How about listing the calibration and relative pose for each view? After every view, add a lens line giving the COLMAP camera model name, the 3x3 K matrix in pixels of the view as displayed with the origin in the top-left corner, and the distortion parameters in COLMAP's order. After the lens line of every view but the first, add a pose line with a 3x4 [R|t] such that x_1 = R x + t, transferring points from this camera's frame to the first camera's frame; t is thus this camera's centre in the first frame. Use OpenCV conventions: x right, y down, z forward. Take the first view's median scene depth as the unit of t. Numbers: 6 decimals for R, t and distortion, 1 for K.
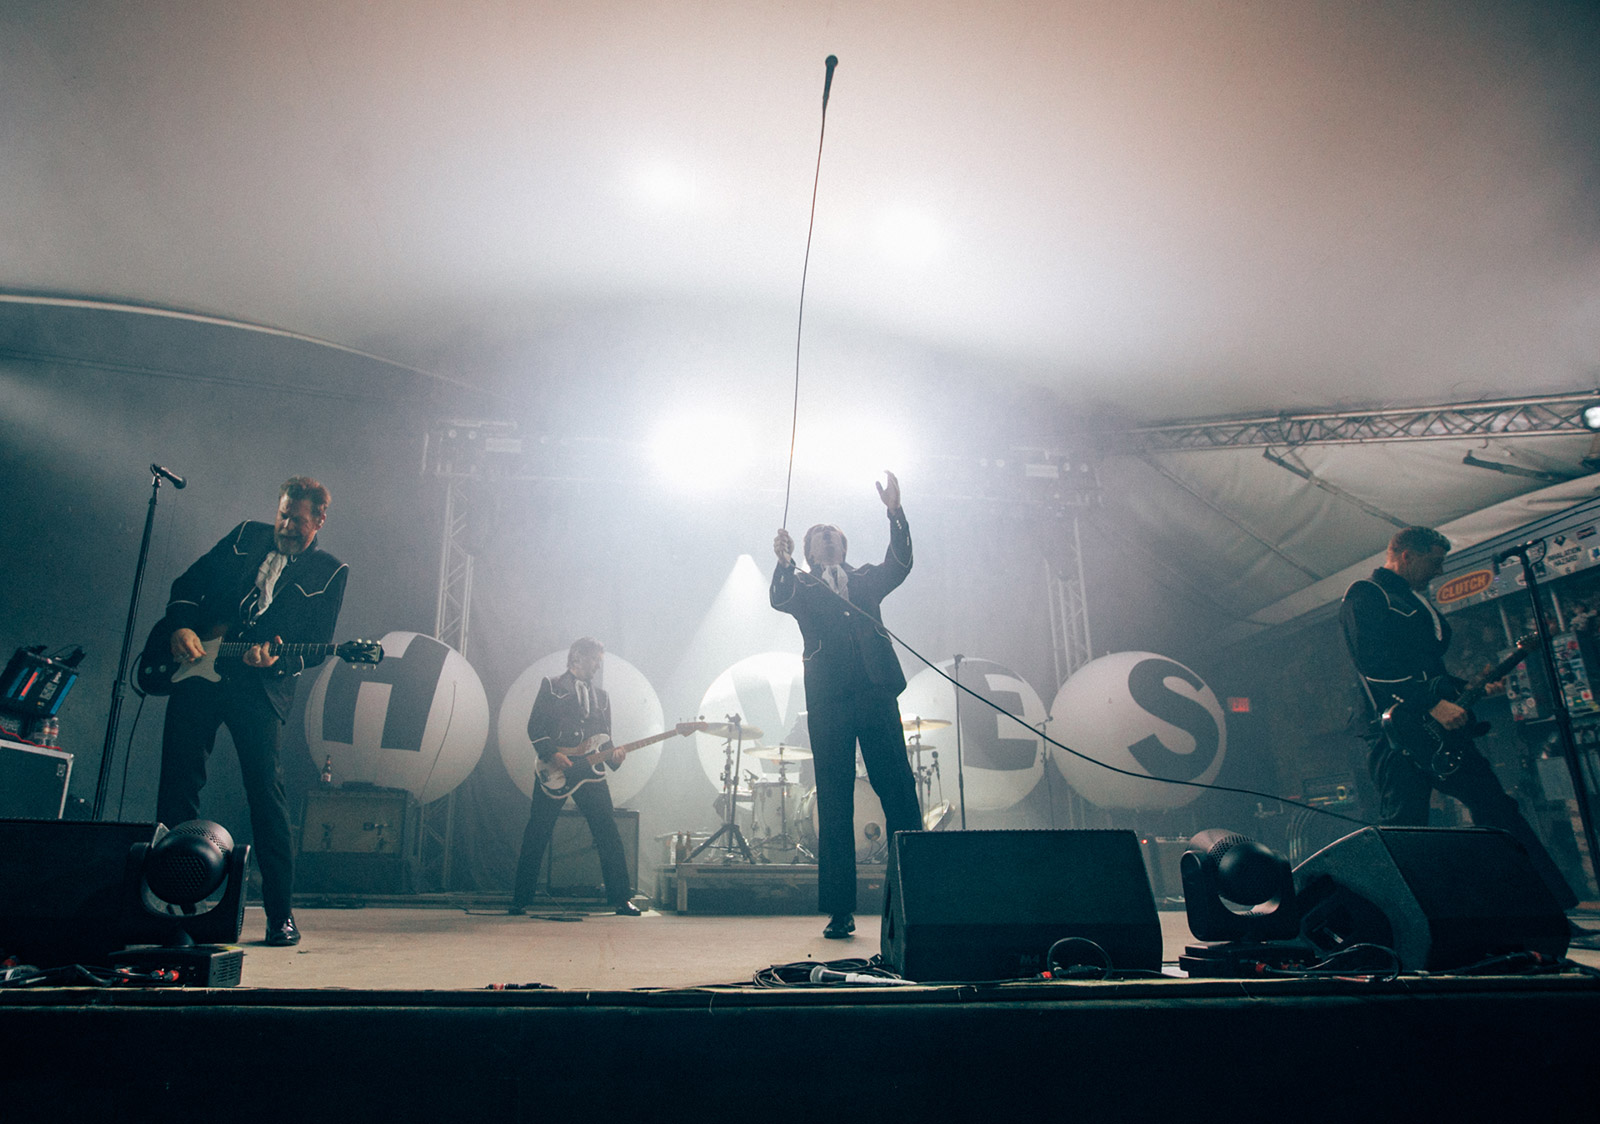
lens RADIAL K [[931.0, 0, 681.8], [0, 931.0, 588.2], [0, 0, 1]] dist [-0.037019, 0.019993]
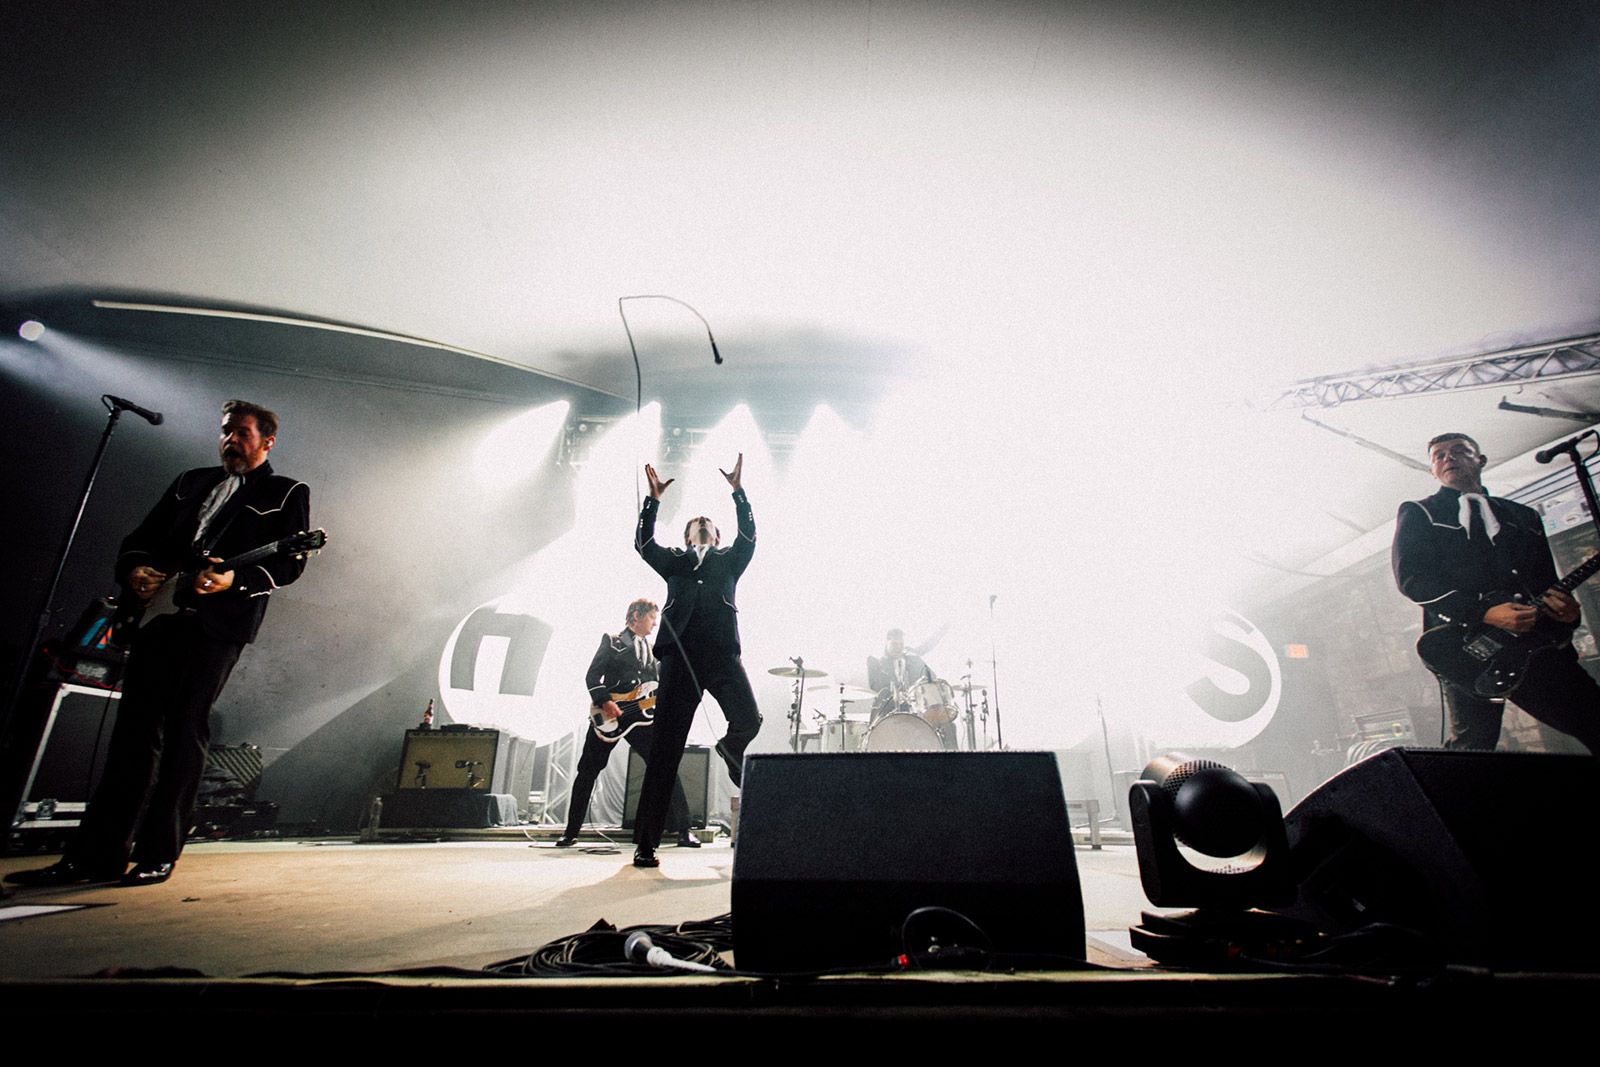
lens RADIAL K [[721.1, 0, 802.8], [0, 721.1, 532.7], [0, 0, 1]] dist [0.009574, -0.006382]
pose [[0.997460, -0.025069, -0.066674, 0.137368], [0.020788, 0.997724, -0.064145, 0.049215], [0.068131, 0.062596, 0.995711, 0.161881]]
